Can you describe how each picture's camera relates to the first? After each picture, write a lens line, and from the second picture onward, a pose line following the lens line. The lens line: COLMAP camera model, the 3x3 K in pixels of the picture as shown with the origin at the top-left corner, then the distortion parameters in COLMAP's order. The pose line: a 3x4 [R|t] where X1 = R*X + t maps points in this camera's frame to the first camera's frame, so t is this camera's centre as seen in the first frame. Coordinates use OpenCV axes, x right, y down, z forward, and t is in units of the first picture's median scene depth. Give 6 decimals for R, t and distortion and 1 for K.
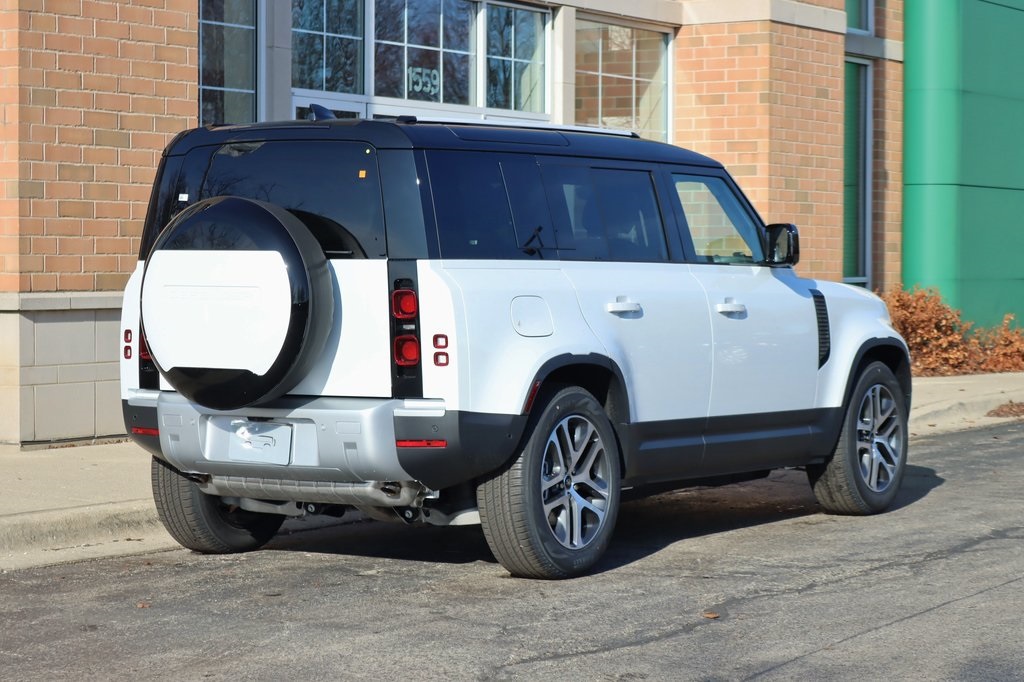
lens RADIAL K [[2688.8, 0, 509.4], [0, 2688.8, 337.2], [0, 0, 1]] dist [0.084383, 0.000000]
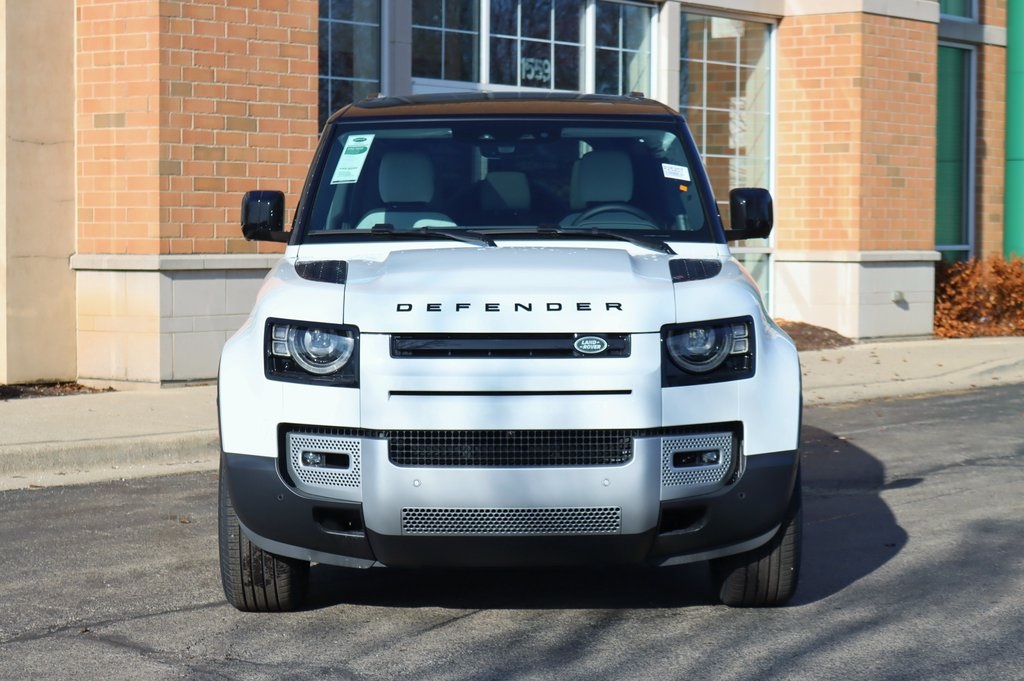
lens RADIAL K [[2688.8, 0, 514.3], [0, 2688.8, 343.4], [0, 0, 1]] dist [0.084383, 0.000000]
pose [[0.995851, 0.005906, -0.090807, 0.061909], [-0.004716, 0.999900, 0.013305, 0.004558], [0.090876, -0.012821, 0.995780, -0.125646]]
